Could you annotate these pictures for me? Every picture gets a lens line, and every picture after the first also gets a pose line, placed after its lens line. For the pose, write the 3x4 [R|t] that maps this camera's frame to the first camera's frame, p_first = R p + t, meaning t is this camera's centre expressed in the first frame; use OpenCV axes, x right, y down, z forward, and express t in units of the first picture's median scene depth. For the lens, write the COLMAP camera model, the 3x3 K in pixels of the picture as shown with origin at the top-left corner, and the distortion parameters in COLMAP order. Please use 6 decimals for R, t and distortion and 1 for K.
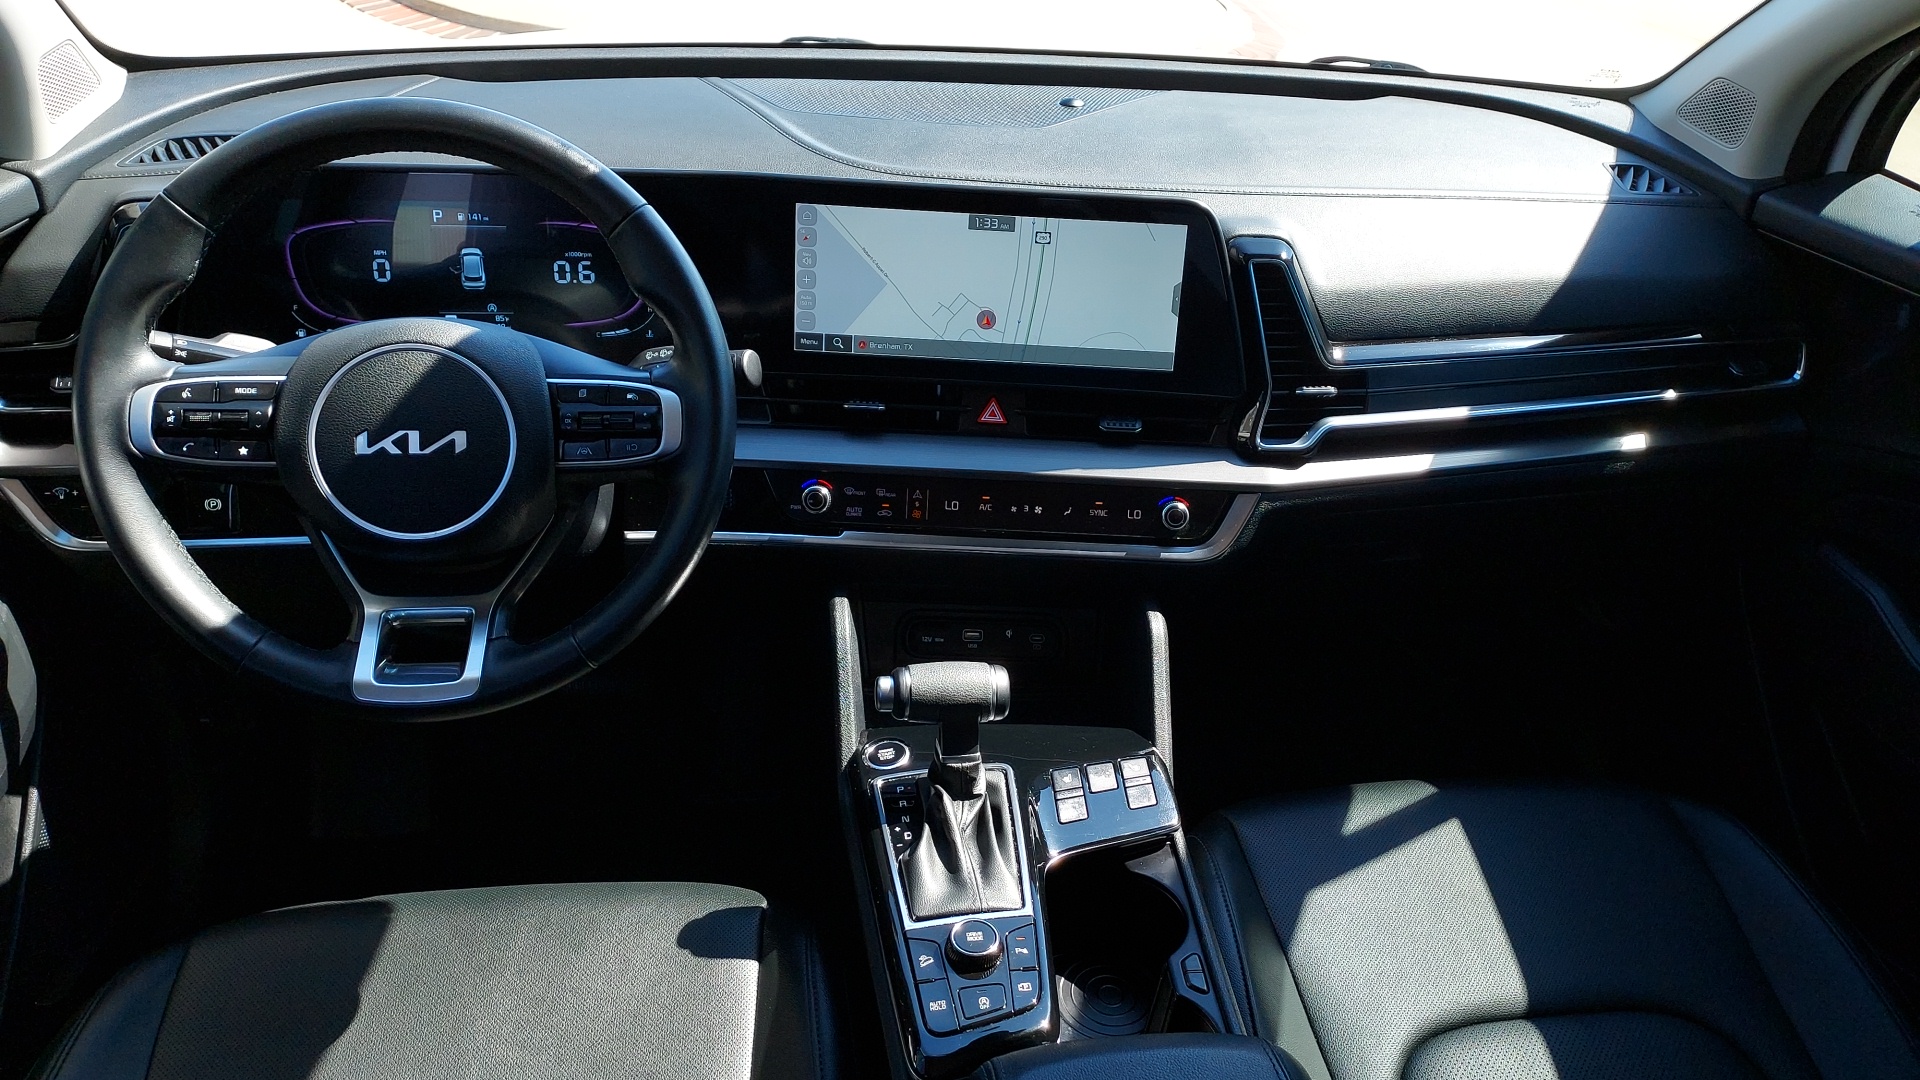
lens RADIAL K [[1389.0, 0, 983.5], [0, 1389.0, 542.0], [0, 0, 1]] dist [0.013325, 0.034328]
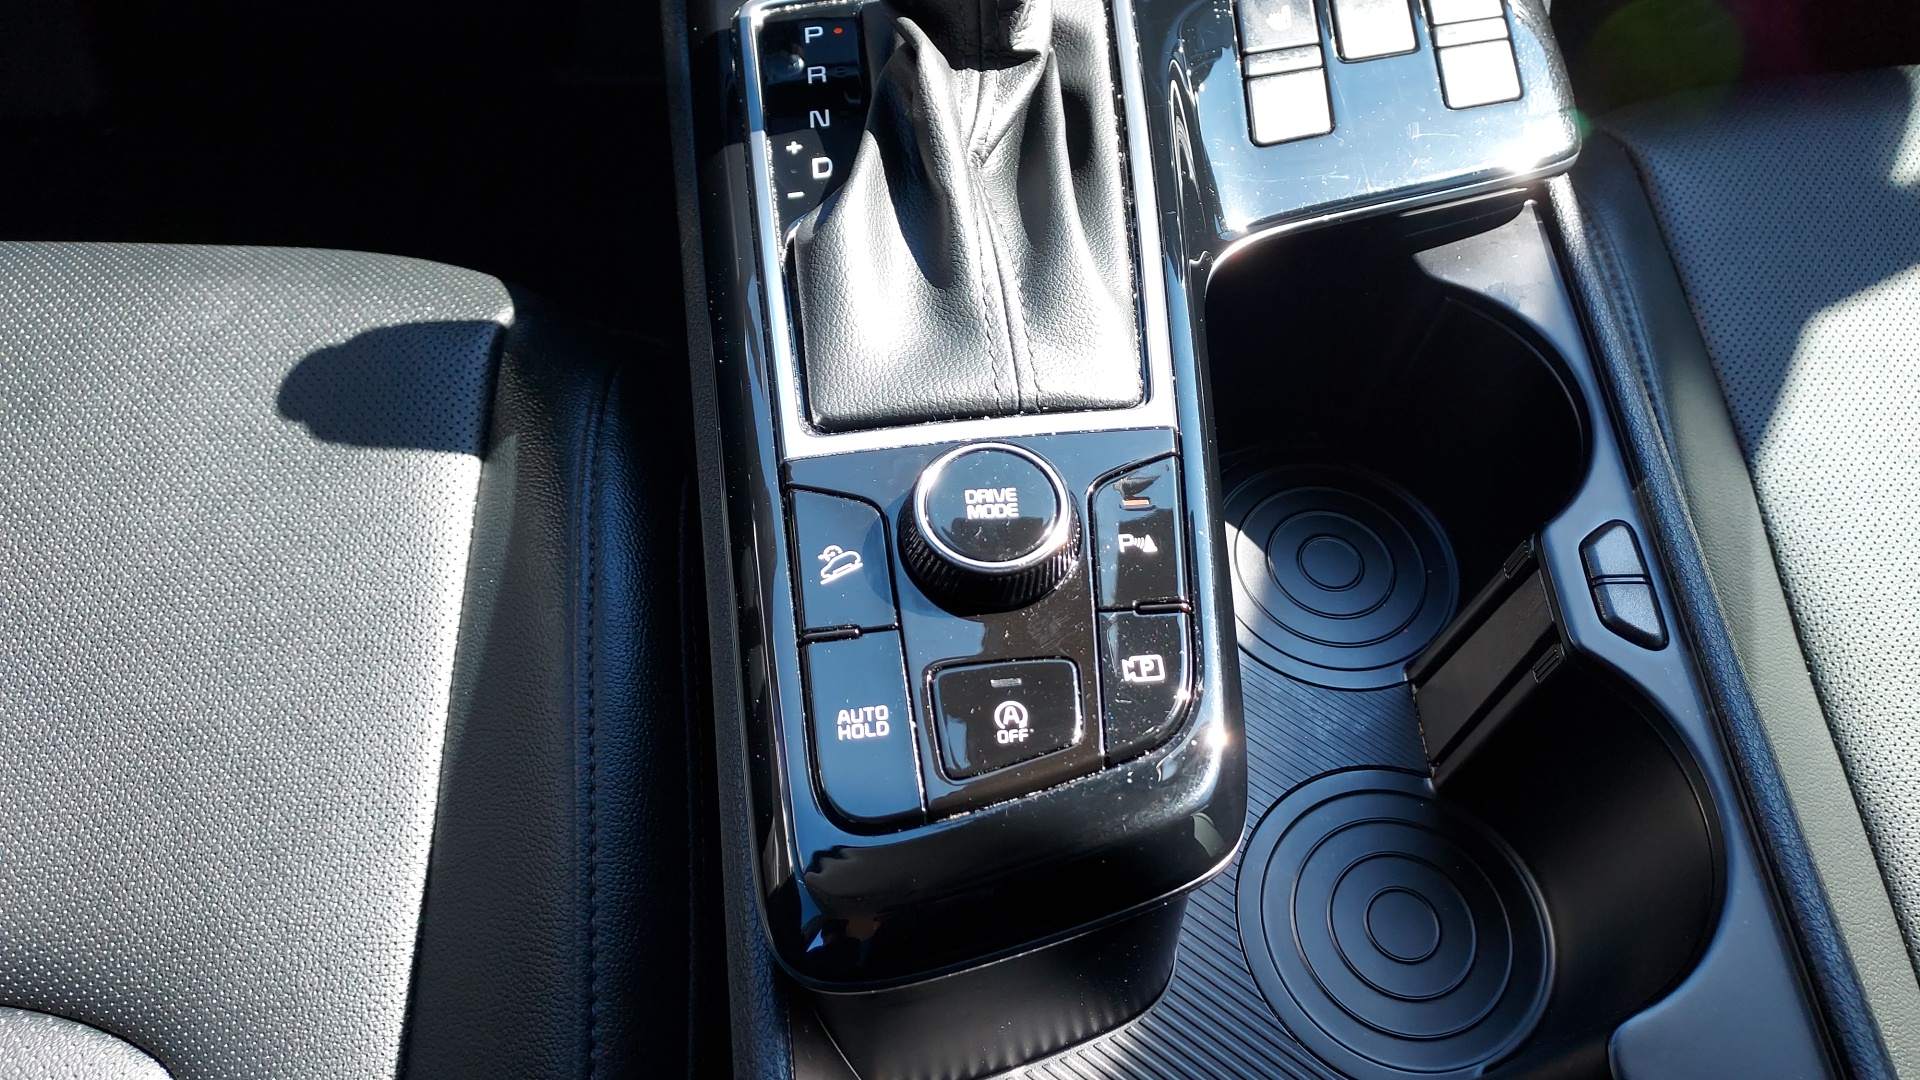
lens RADIAL K [[1395.6, 0, 963.0], [0, 1395.6, 463.9], [0, 0, 1]] dist [0.038292, 0.001280]
pose [[0.997603, 0.043283, -0.053986, 0.003565], [-0.016253, 0.904953, 0.425201, 0.128972], [0.067259, -0.423305, 0.903487, 0.654333]]
